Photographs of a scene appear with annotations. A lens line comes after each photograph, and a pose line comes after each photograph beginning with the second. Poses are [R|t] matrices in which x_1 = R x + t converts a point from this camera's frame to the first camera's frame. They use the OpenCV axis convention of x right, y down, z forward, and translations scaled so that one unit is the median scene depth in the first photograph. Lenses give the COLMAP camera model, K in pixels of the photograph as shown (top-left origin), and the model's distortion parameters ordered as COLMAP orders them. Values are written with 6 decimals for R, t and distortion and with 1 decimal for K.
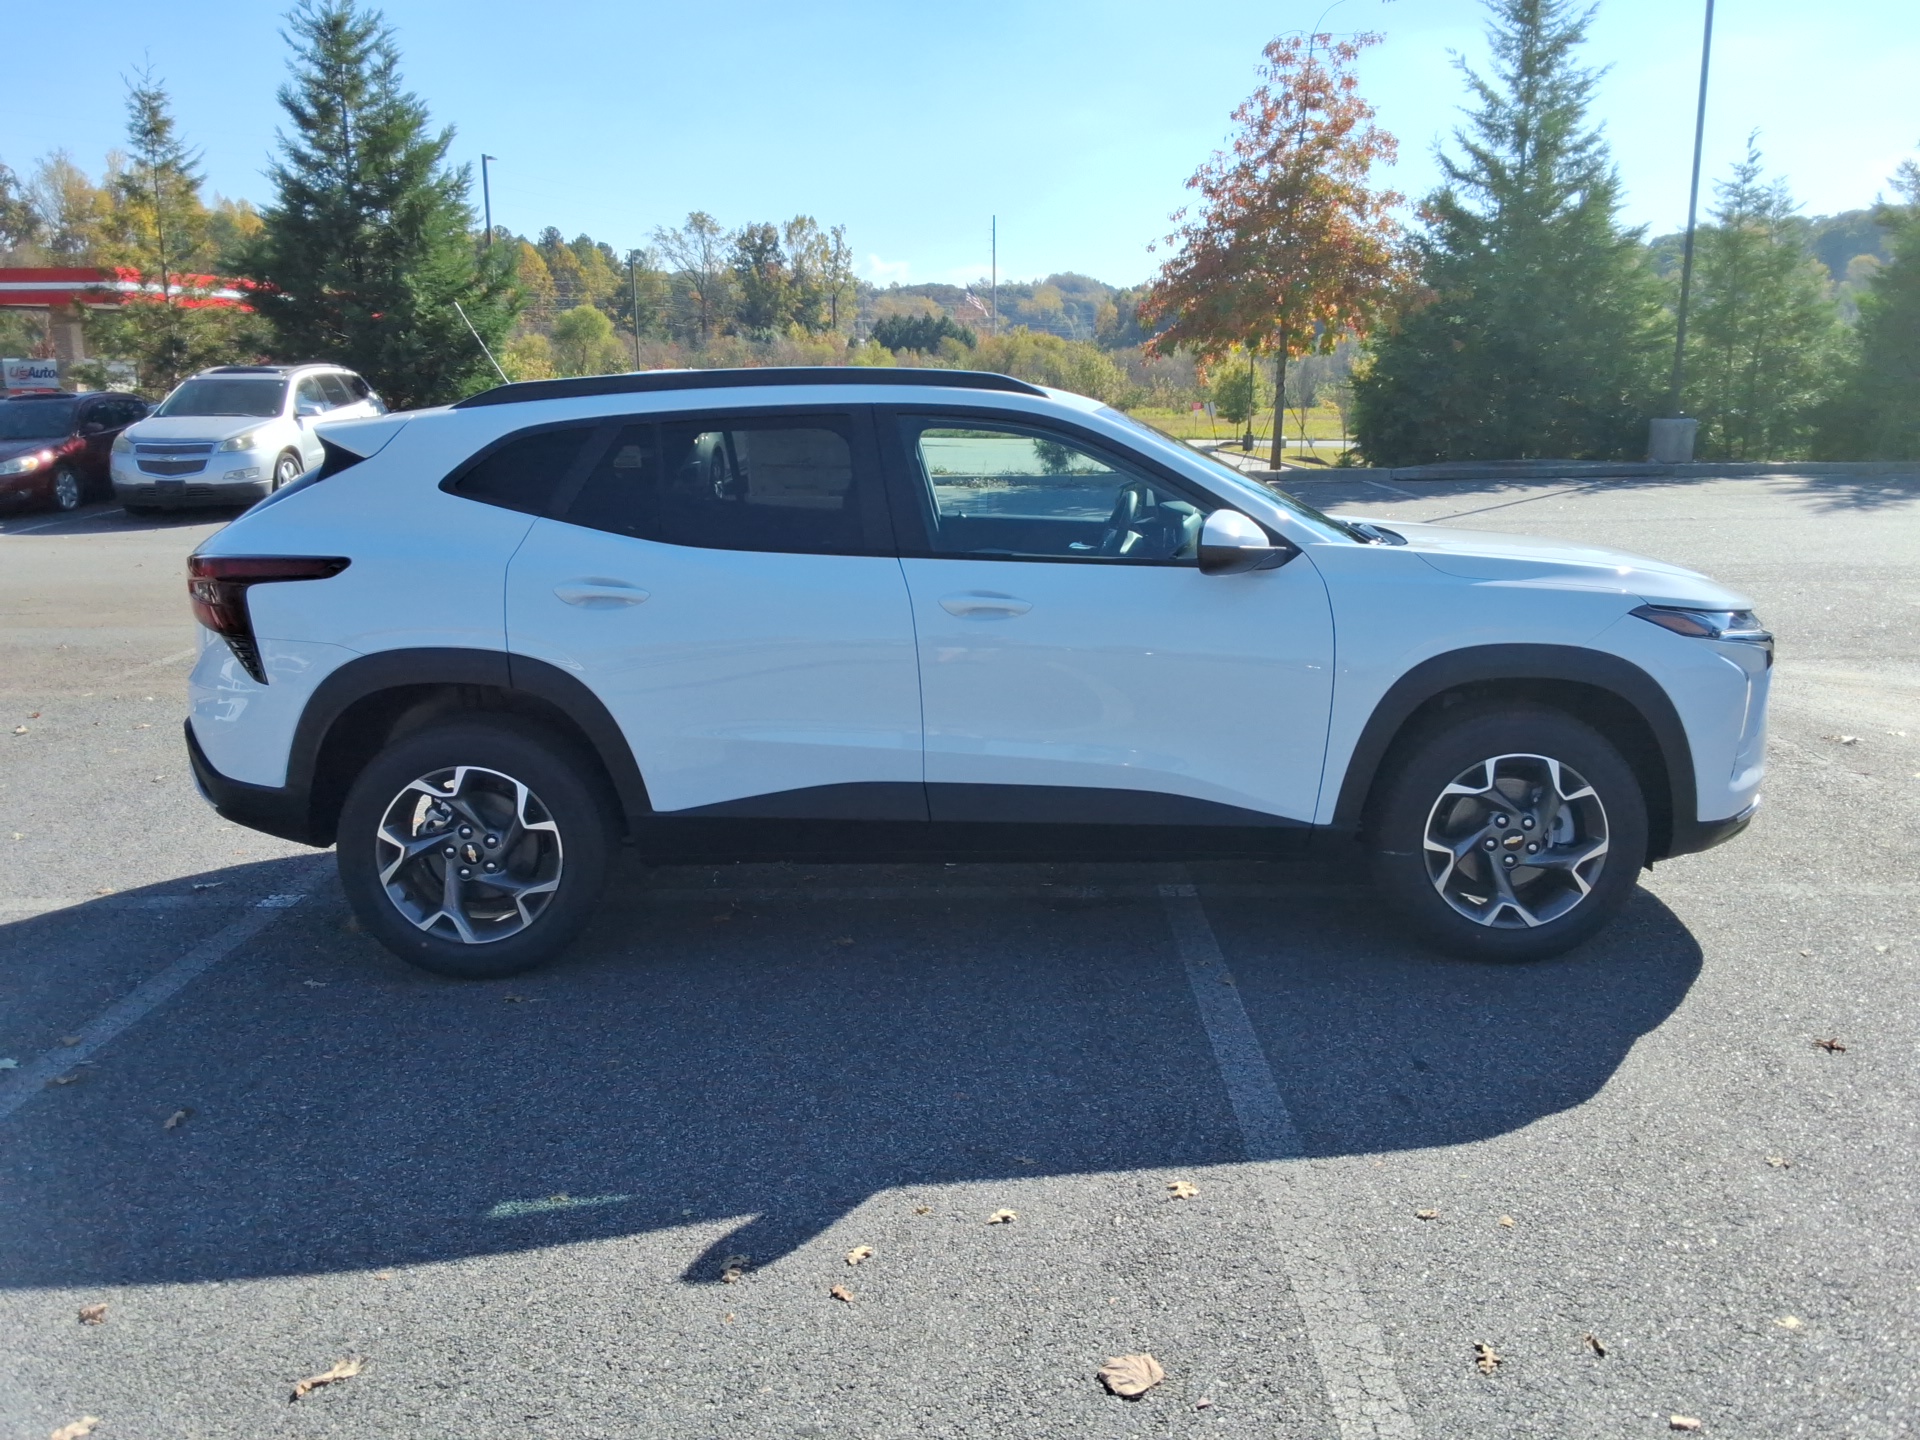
lens RADIAL K [[1544.0, 0, 965.4], [0, 1544.0, 705.9], [0, 0, 1]] dist [0.104393, -0.166126]
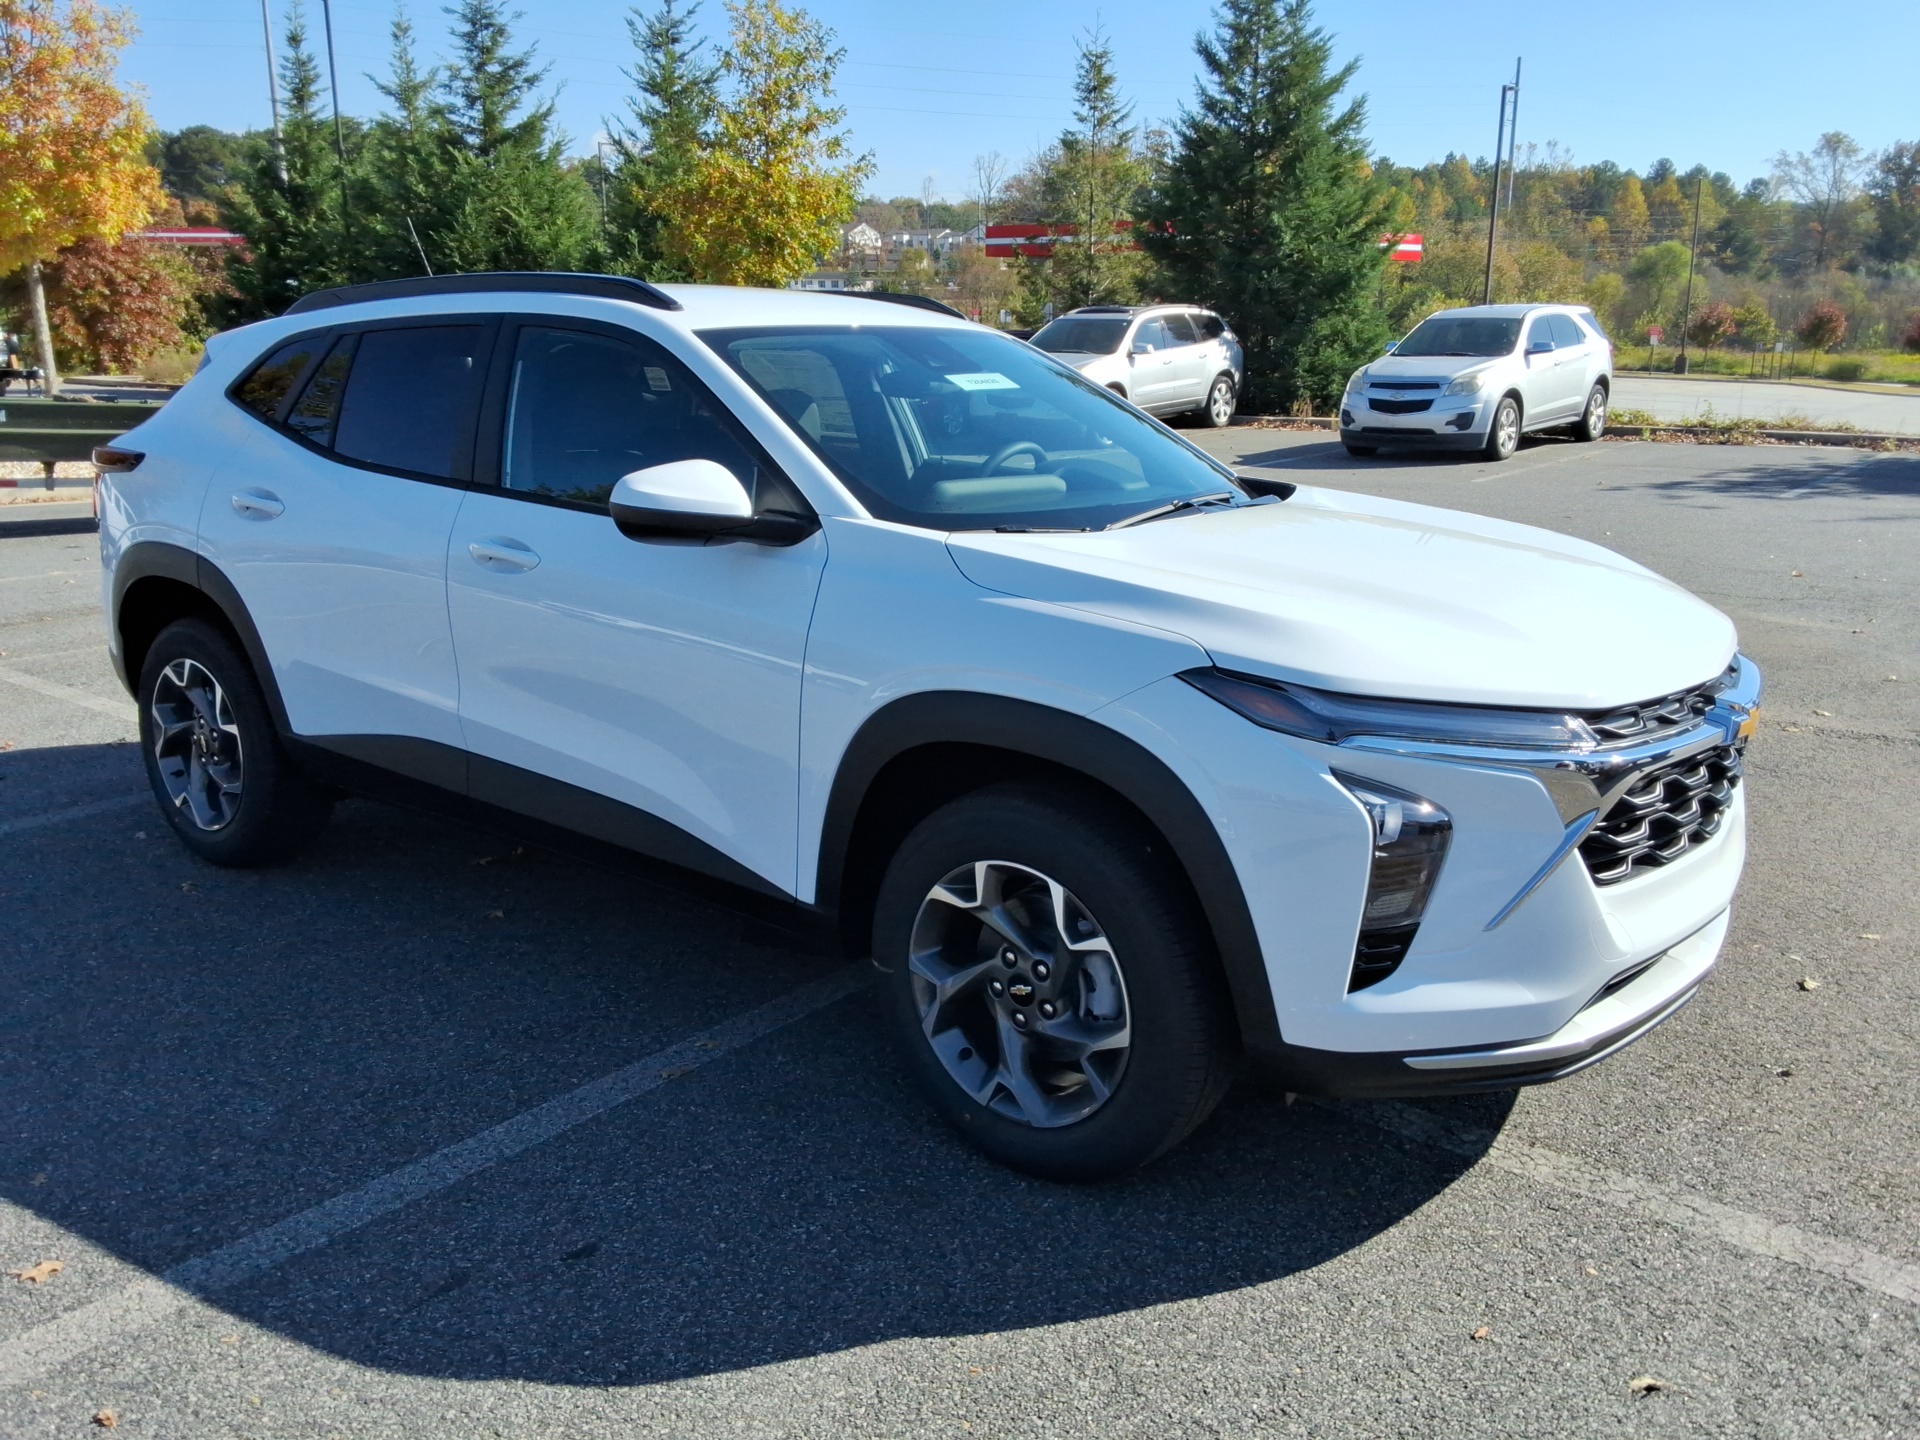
lens RADIAL K [[1544.0, 0, 978.5], [0, 1544.0, 702.5], [0, 0, 1]] dist [0.104393, -0.166126]
pose [[0.796489, 0.151341, -0.585407, 0.120554], [-0.132284, 0.988330, 0.075525, -0.014274], [0.590006, 0.017285, 0.807214, 0.076934]]
